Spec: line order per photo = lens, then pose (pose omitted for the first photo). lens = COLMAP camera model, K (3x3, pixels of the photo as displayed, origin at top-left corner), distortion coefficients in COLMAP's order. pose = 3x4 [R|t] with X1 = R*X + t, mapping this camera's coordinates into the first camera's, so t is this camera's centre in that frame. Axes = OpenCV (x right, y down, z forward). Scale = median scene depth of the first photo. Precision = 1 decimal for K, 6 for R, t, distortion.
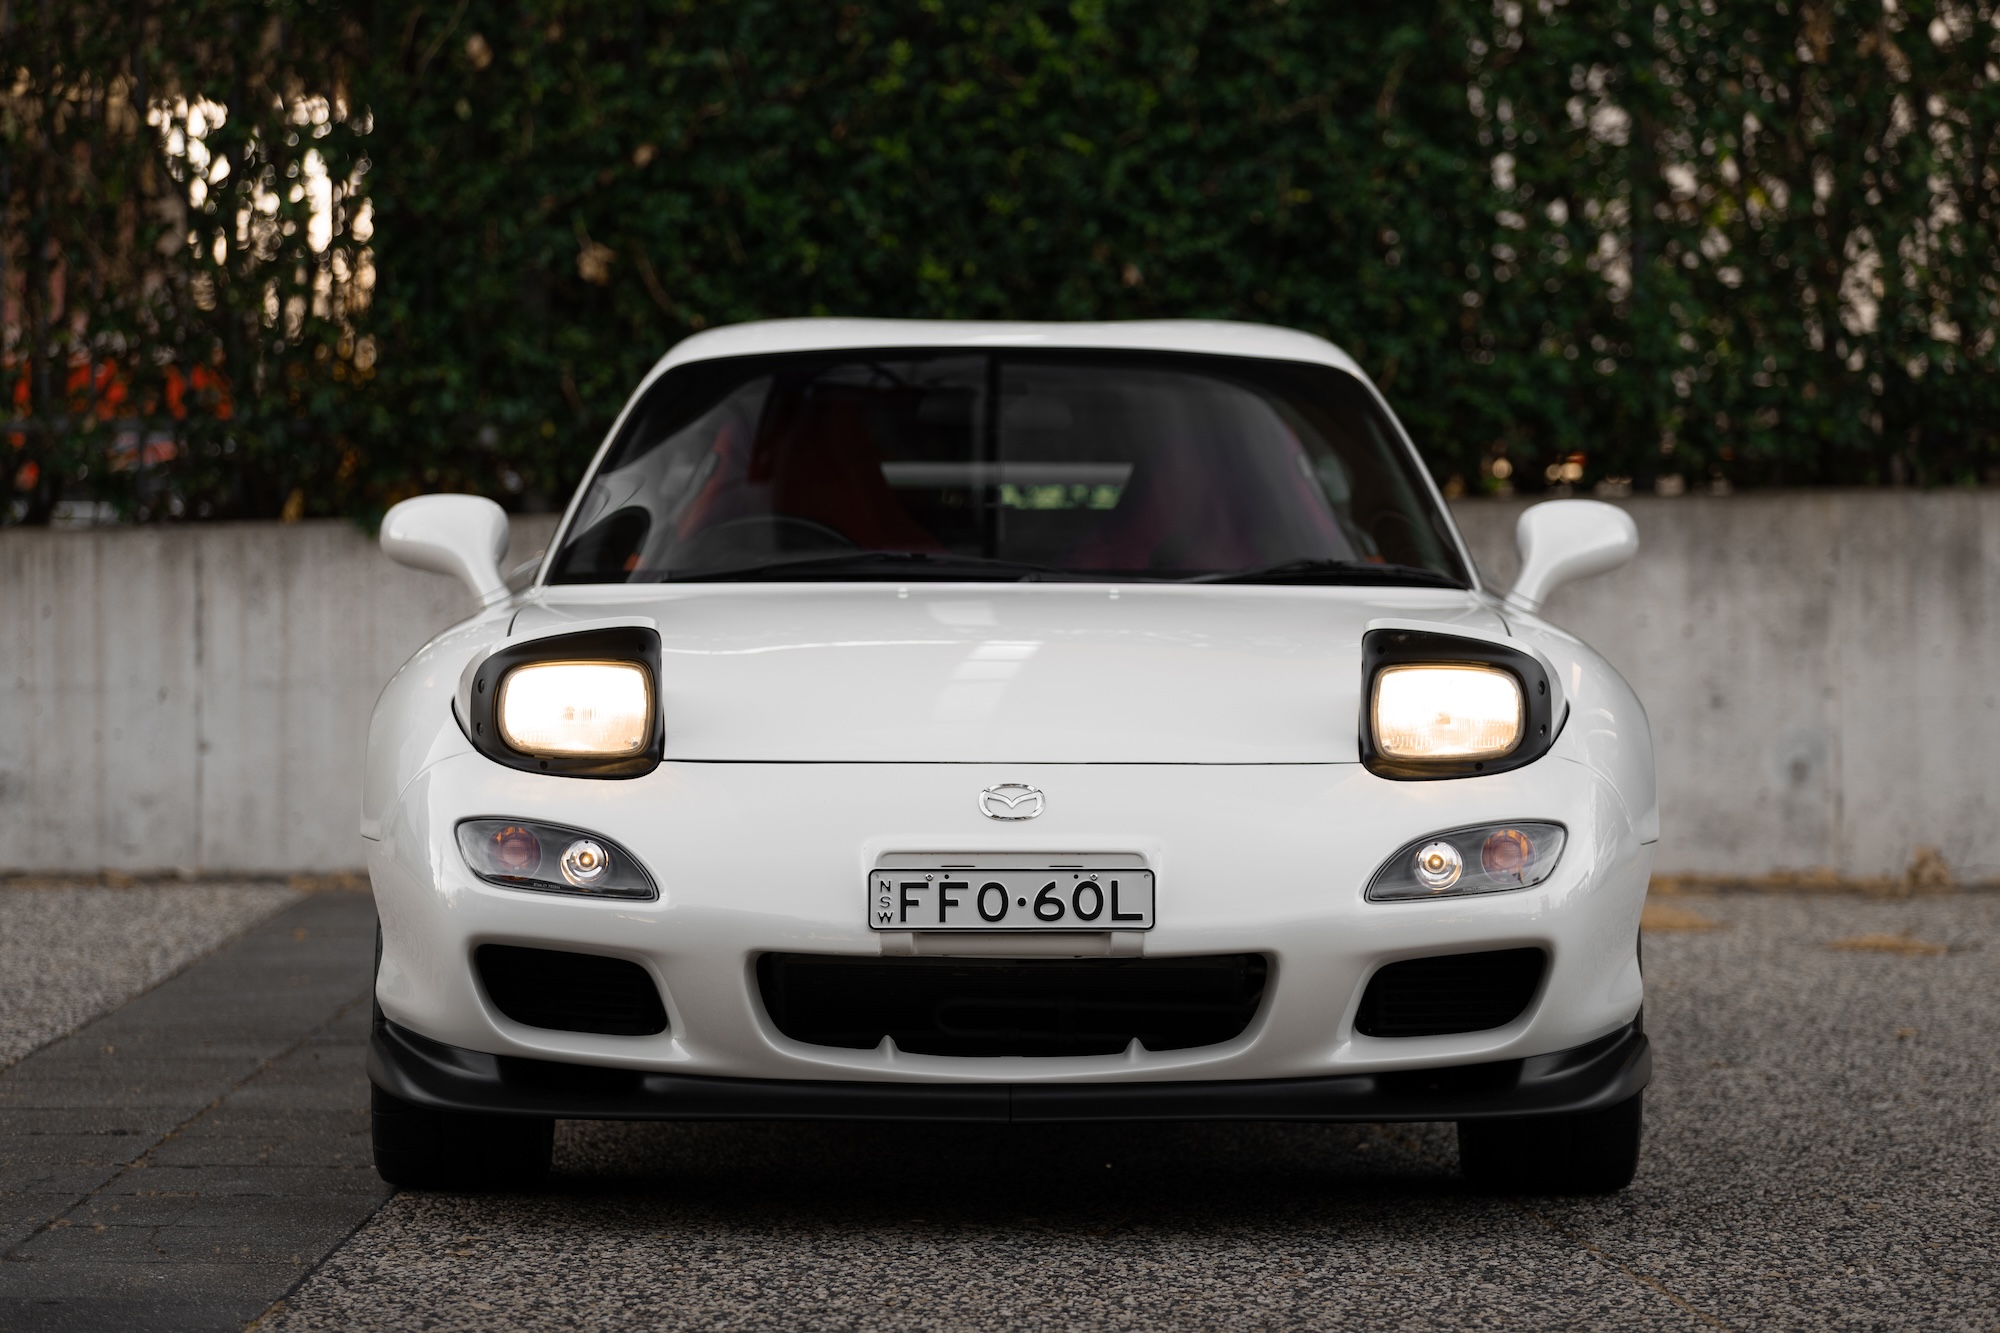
lens RADIAL K [[12116.4, 0, 1000.0], [0, 12116.4, 666.5], [0, 0, 1]] dist [0.039922, 3.832956]
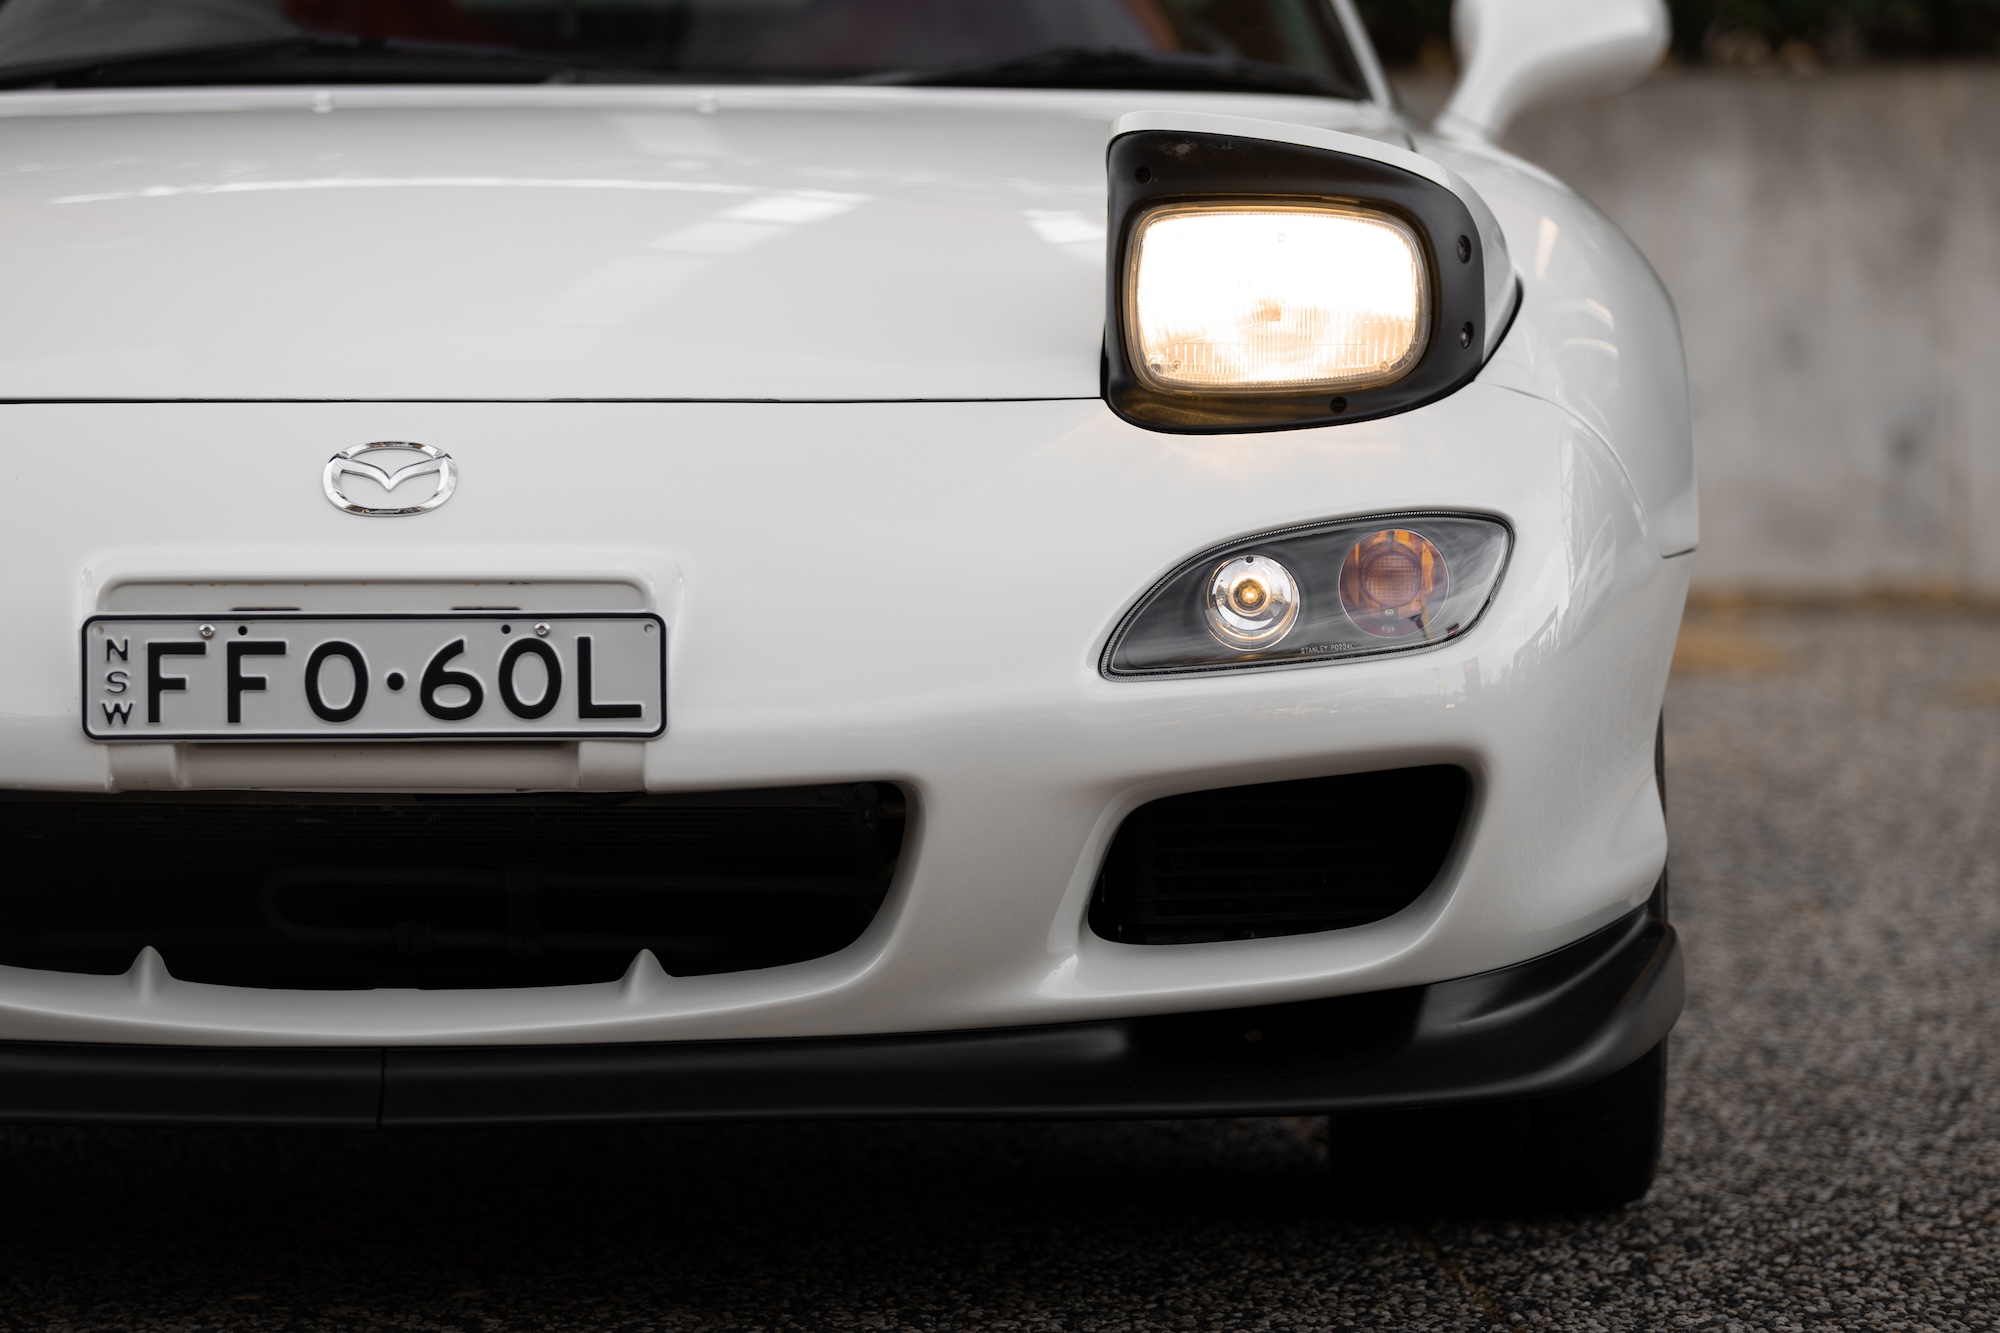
lens RADIAL K [[9311.3, 0, 1000.0], [0, 9311.3, 666.5], [0, 0, 1]] dist [0.160196, -3.679341]
pose [[0.999701, -0.004012, -0.024110, 0.034484], [0.004692, 0.999590, 0.028245, 0.008055], [0.023987, -0.028349, 0.999310, 0.606562]]
